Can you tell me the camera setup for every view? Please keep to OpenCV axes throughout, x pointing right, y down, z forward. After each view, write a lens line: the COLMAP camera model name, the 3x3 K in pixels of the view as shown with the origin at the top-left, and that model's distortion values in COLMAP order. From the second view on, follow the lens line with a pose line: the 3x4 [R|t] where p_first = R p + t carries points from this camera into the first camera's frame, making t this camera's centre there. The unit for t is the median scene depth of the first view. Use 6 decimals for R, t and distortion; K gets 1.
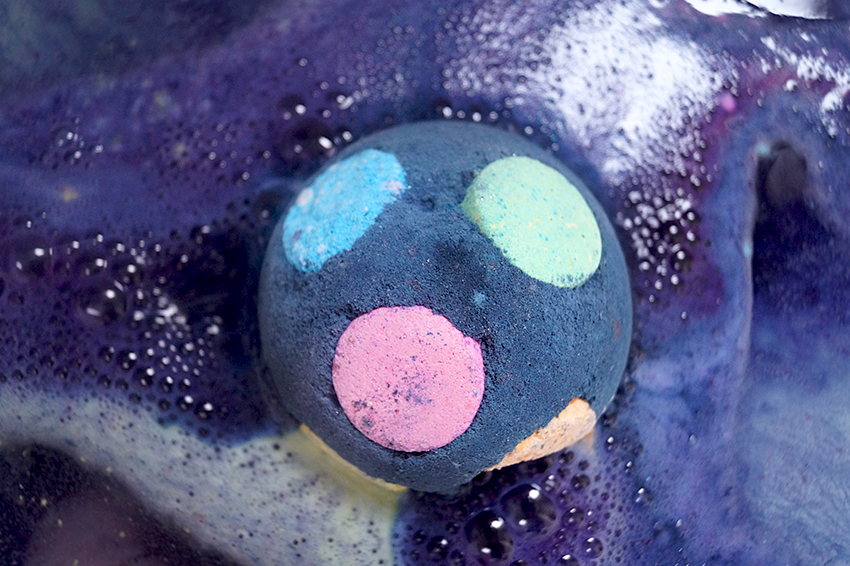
lens RADIAL K [[901.0, 0, 425.0], [0, 901.0, 283.0], [0, 0, 1]] dist [-0.006138, -0.001180]
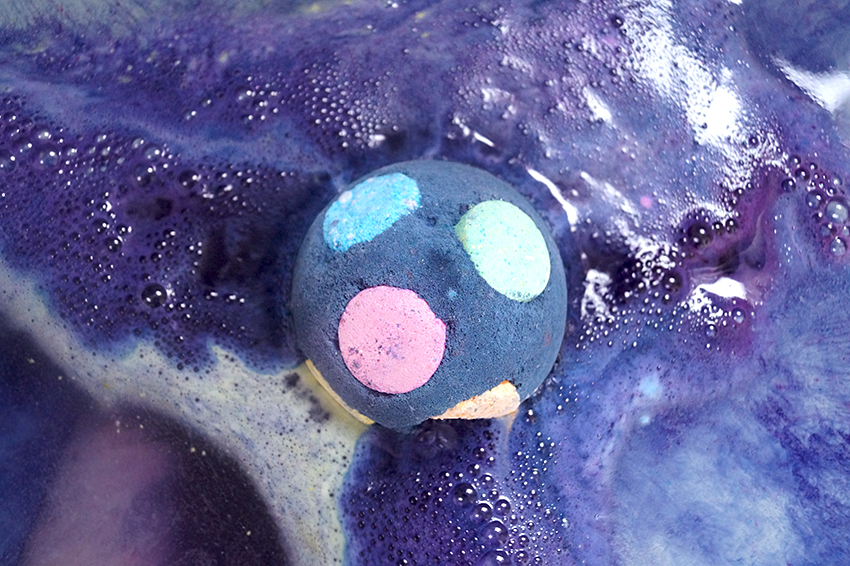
lens RADIAL K [[934.4, 0, 425.0], [0, 934.4, 283.0], [0, 0, 1]] dist [0.000206, 0.000294]
pose [[0.977214, 0.212040, -0.009539, 0.027256], [-0.212151, 0.977153, -0.012792, 0.026651], [0.006609, 0.014524, 0.999873, -0.446250]]
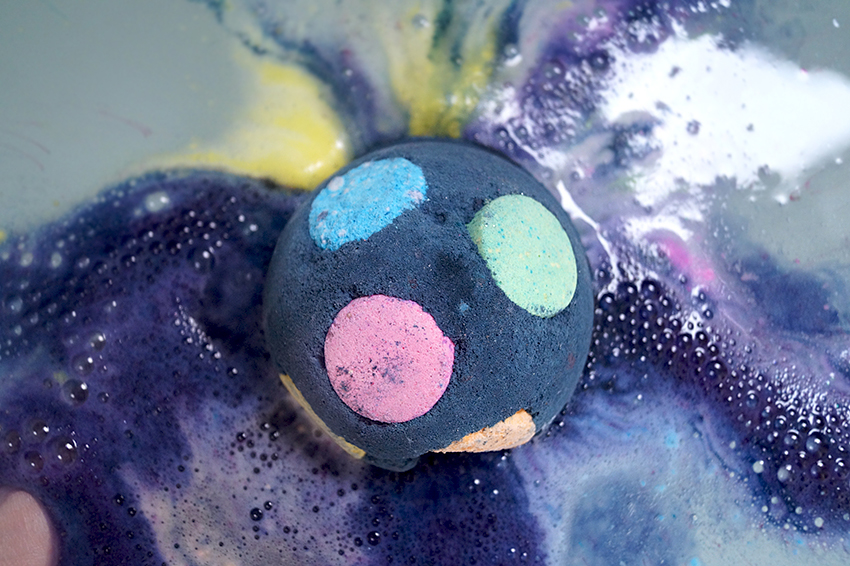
lens RADIAL K [[934.4, 0, 425.0], [0, 934.4, 283.0], [0, 0, 1]] dist [0.000206, 0.000294]
pose [[0.970098, 0.241277, 0.026367, -0.027252], [-0.241602, 0.970325, 0.009904, -0.013043], [-0.023195, -0.015979, 0.999603, -0.208817]]
